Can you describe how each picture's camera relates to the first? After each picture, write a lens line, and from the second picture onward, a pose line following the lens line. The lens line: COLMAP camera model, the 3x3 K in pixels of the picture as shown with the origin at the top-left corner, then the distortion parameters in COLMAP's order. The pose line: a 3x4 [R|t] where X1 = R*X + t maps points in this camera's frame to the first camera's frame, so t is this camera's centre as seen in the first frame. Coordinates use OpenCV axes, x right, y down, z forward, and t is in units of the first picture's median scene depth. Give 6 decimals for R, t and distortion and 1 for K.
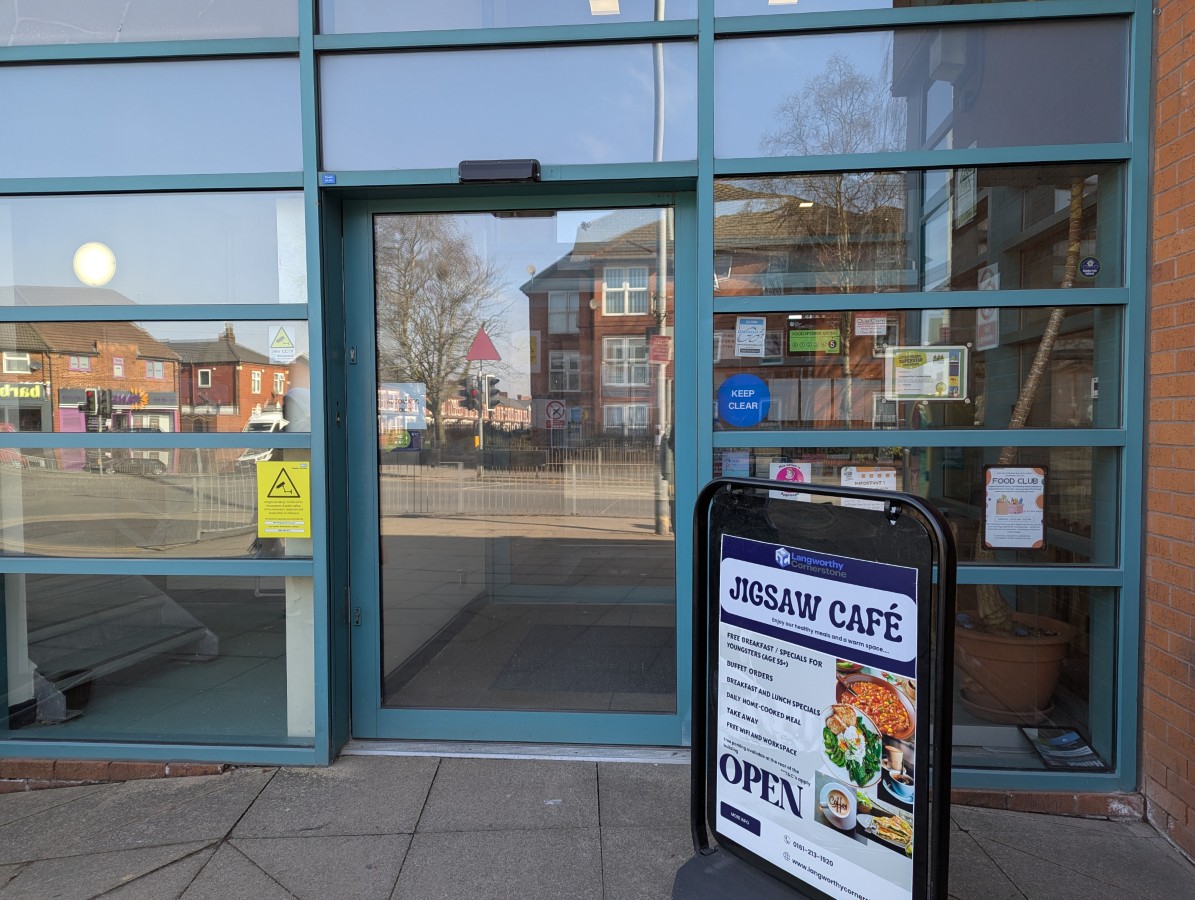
lens RADIAL K [[849.9, 0, 608.0], [0, 849.9, 471.2], [0, 0, 1]] dist [0.042122, -0.028755]
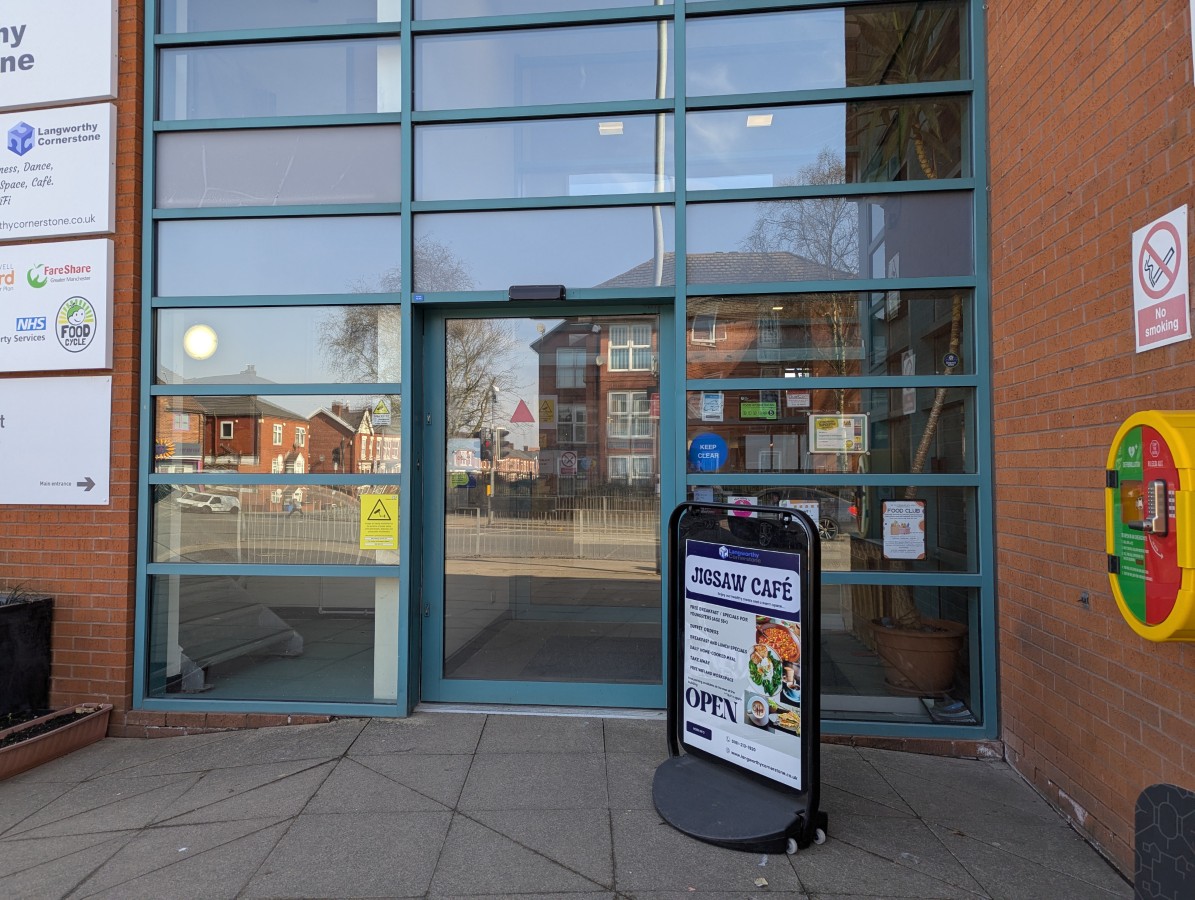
lens RADIAL K [[849.9, 0, 593.6], [0, 849.9, 442.9], [0, 0, 1]] dist [0.042122, -0.028755]
pose [[0.999726, 0.003991, -0.023048, 0.001742], [-0.006135, 0.995580, -0.093712, 0.033990], [0.022573, 0.093828, 0.995332, -0.395248]]
